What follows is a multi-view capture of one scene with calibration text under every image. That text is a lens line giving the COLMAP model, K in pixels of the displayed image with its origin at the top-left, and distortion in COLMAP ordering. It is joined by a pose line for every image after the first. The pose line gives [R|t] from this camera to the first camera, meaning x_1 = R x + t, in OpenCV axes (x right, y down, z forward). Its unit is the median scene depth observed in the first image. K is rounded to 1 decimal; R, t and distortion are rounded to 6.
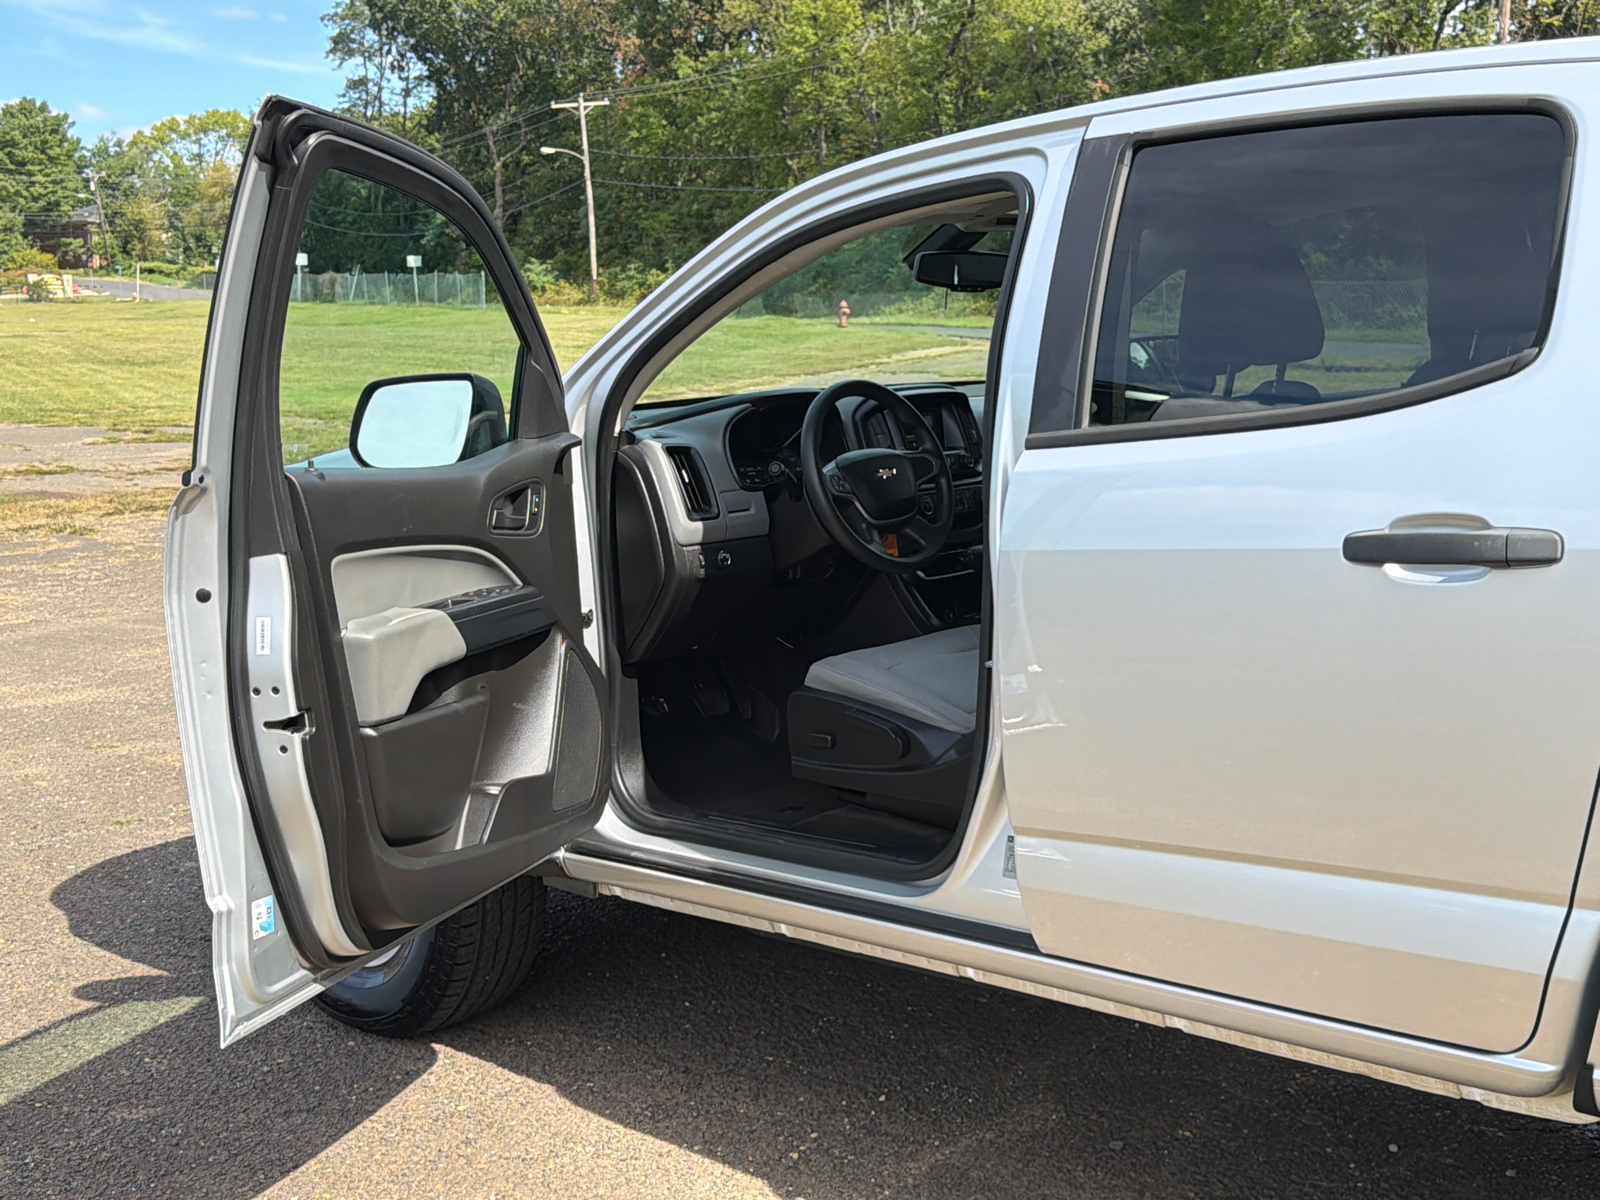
lens RADIAL K [[1973.6, 0, 765.1], [0, 1973.6, 625.0], [0, 0, 1]] dist [0.056598, 0.000000]
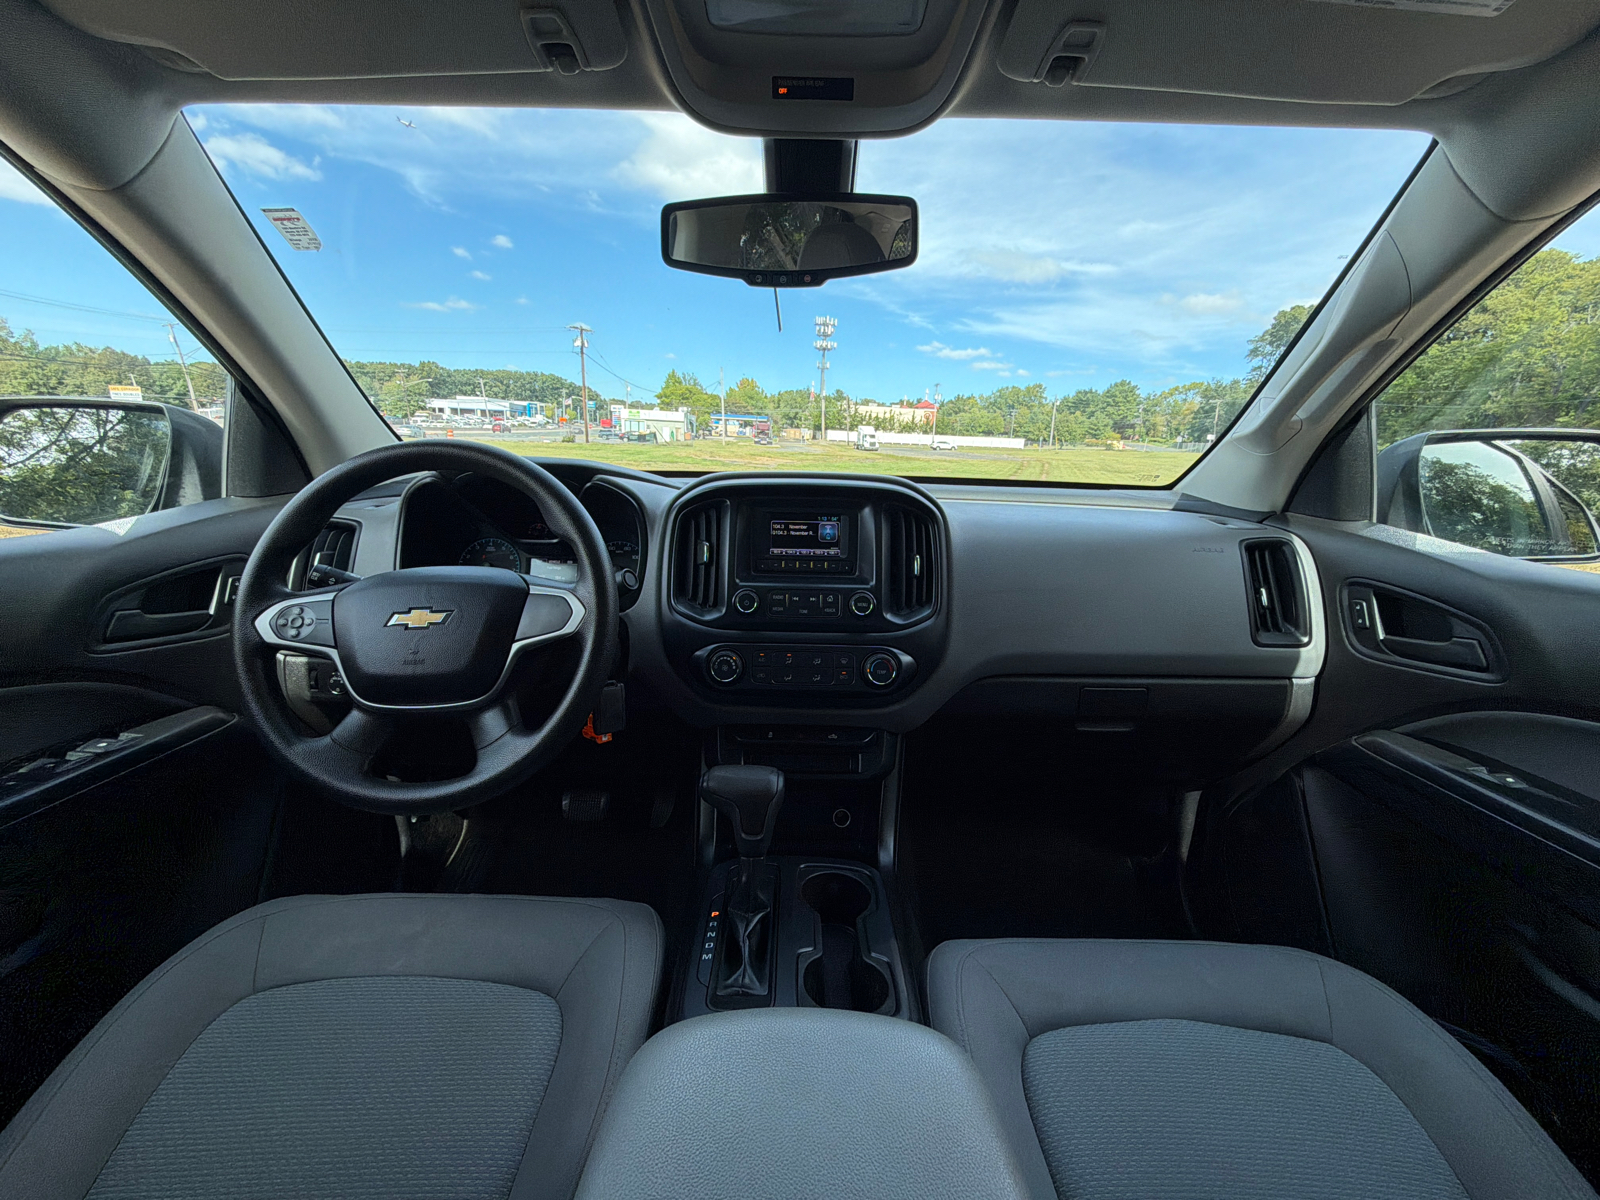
lens RADIAL K [[640.7, 0, 800.7], [0, 640.7, 601.0], [0, 0, 1]] dist [-0.003726, 0.001986]
pose [[0.699136, 0.201397, -0.686038, 0.213082], [-0.152105, 0.979440, 0.132521, -0.103297], [0.698623, 0.011700, 0.715395, 0.750252]]
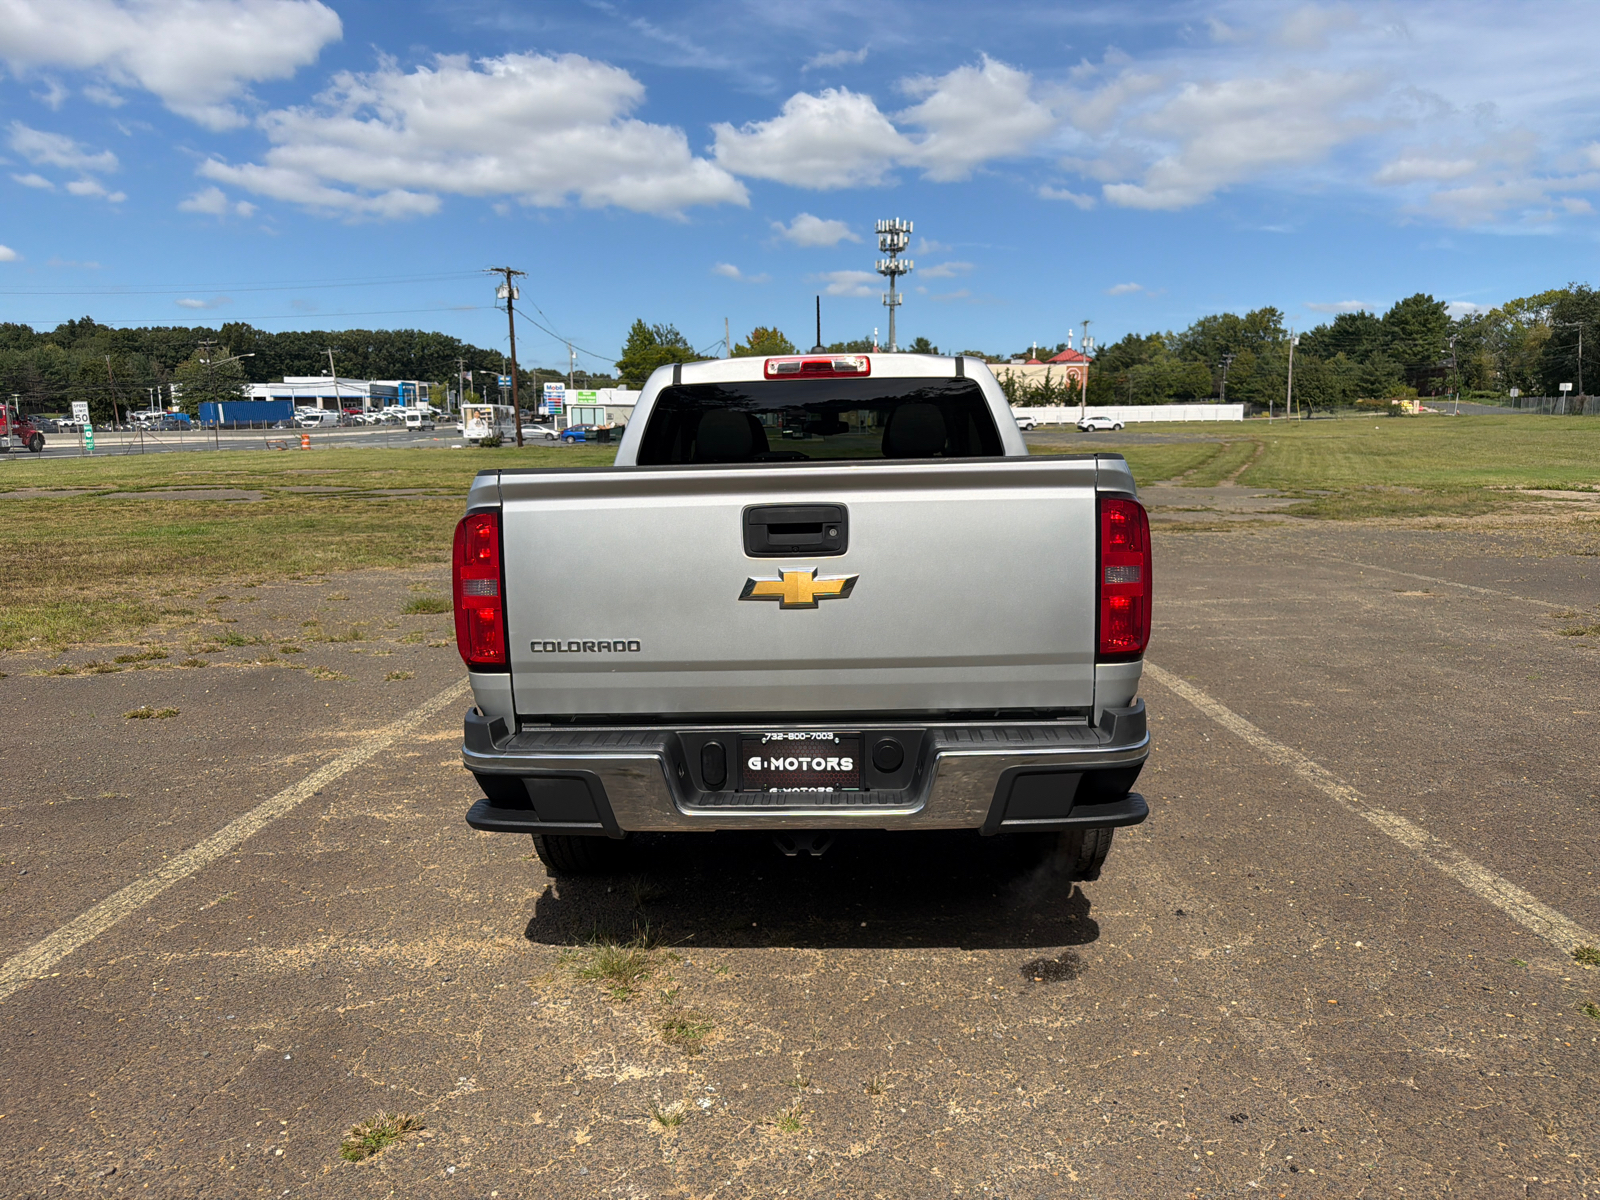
lens RADIAL K [[1125.0, 0, 806.7], [0, 1125.0, 613.4], [0, 0, 1]] dist [0.045313, -0.056881]
pose [[0.665714, 0.120281, -0.736449, 1.070173], [-0.112428, 0.991825, 0.060361, -0.015371], [0.737689, 0.042614, 0.673794, -0.033305]]
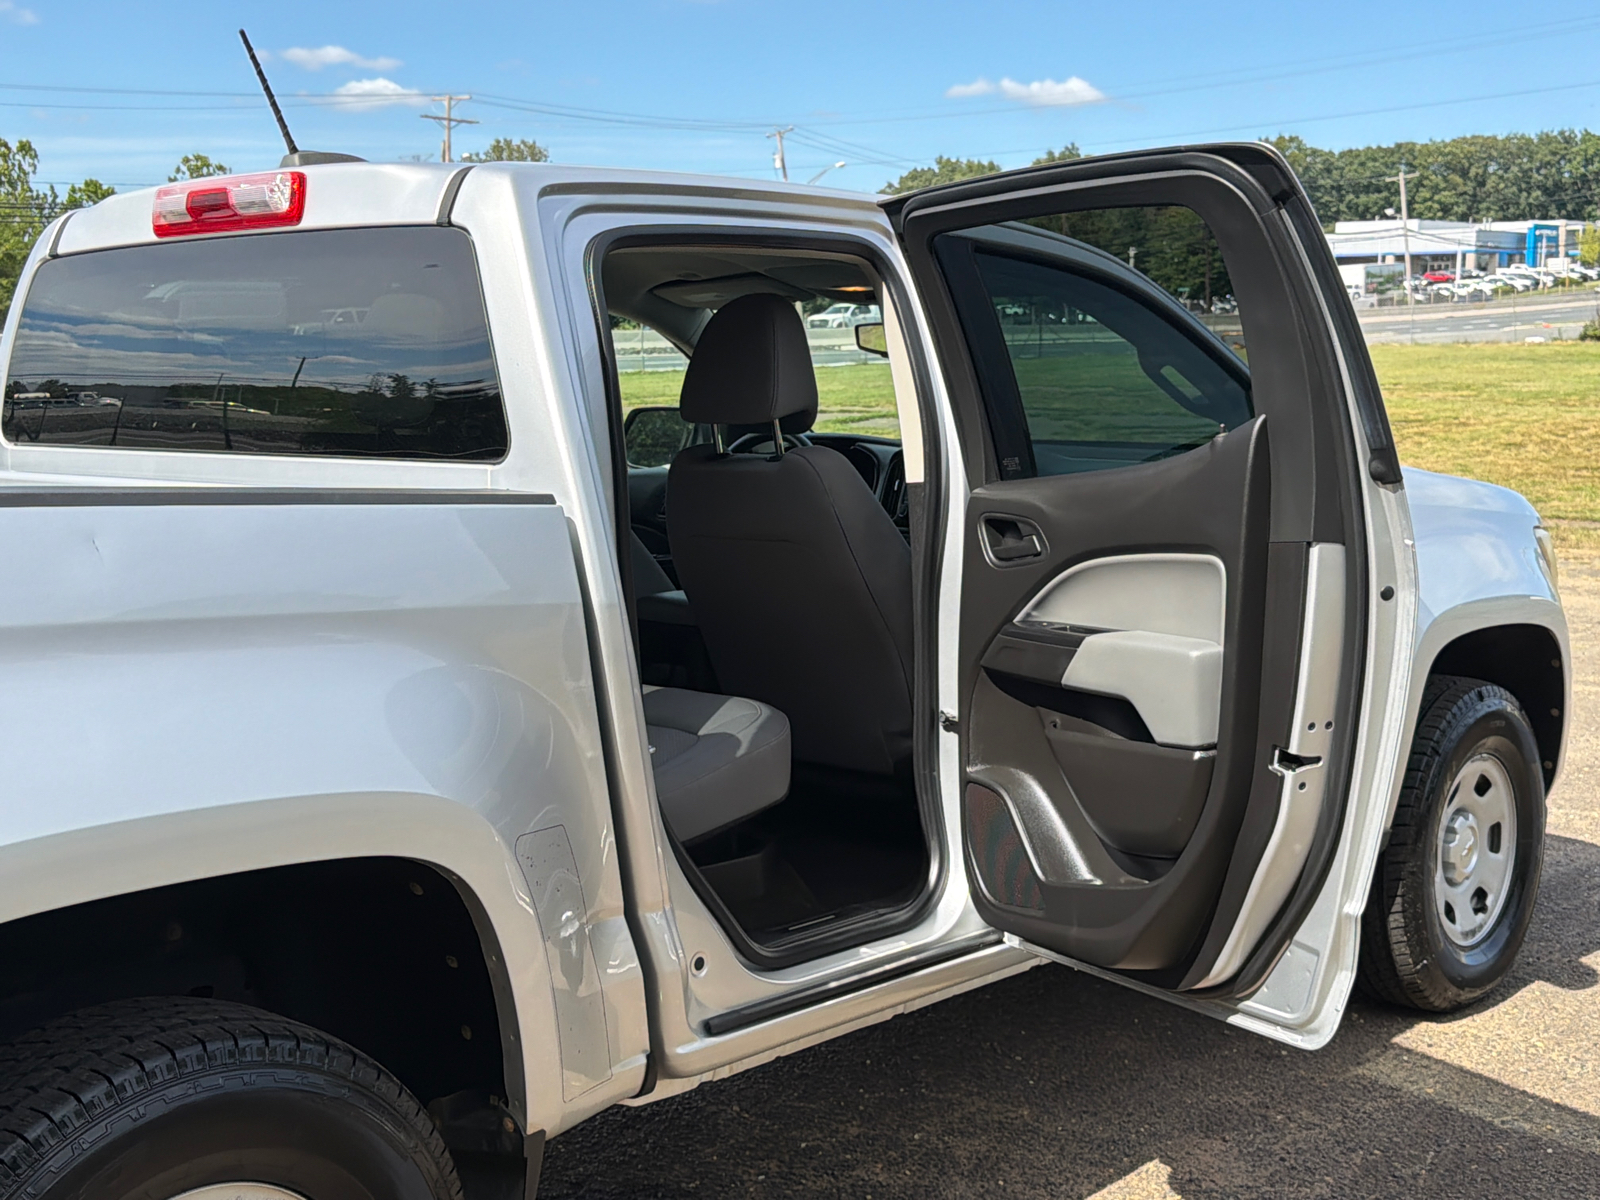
lens RADIAL K [[1969.7, 0, 796.3], [0, 1969.7, 654.2], [0, 0, 1]] dist [0.040776, 0.000000]
pose [[0.034530, 0.170295, -0.984788, 1.053066], [-0.144434, 0.975881, 0.163690, -0.154640], [0.988912, 0.136585, 0.058293, 0.779662]]
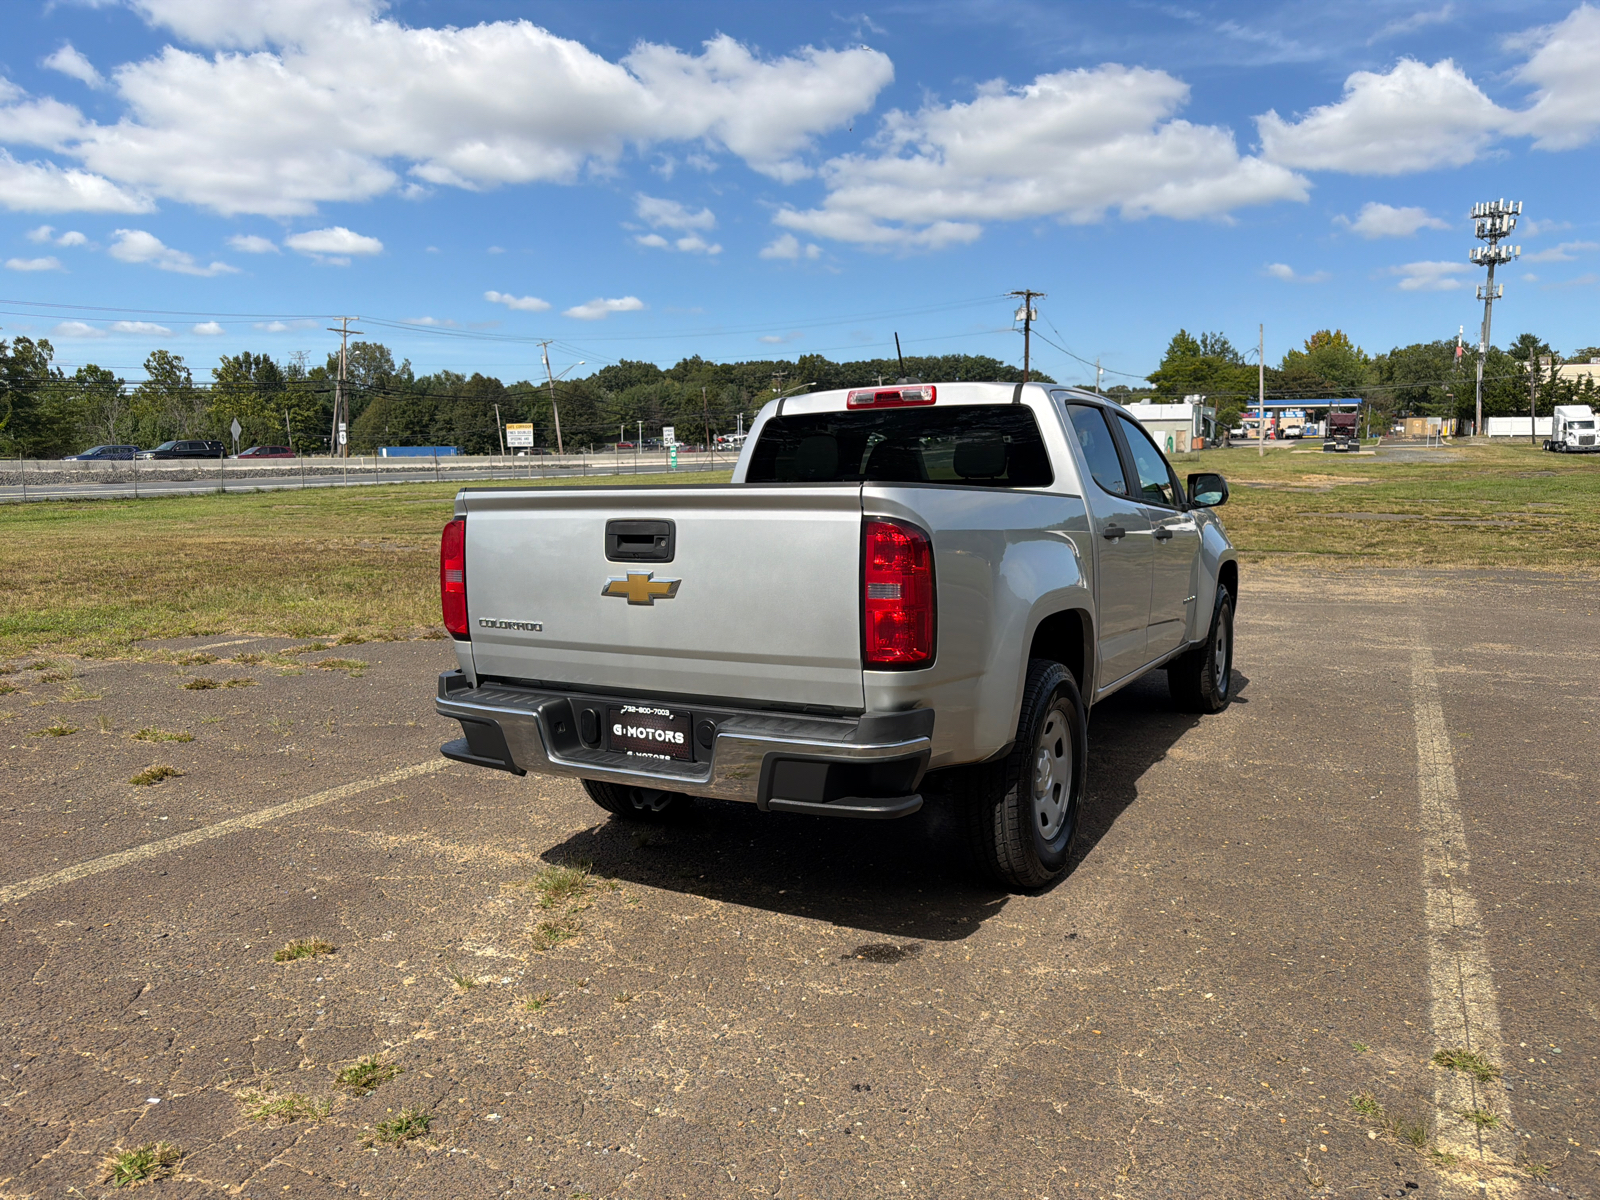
lens RADIAL K [[1125.0, 0, 807.2], [0, 1125.0, 611.0], [0, 0, 1]] dist [0.045313, -0.056881]
pose [[0.264314, 0.137720, -0.954553, 1.349772], [-0.141426, 0.984587, 0.102893, -0.067200], [0.954011, 0.107802, 0.279717, 0.261633]]
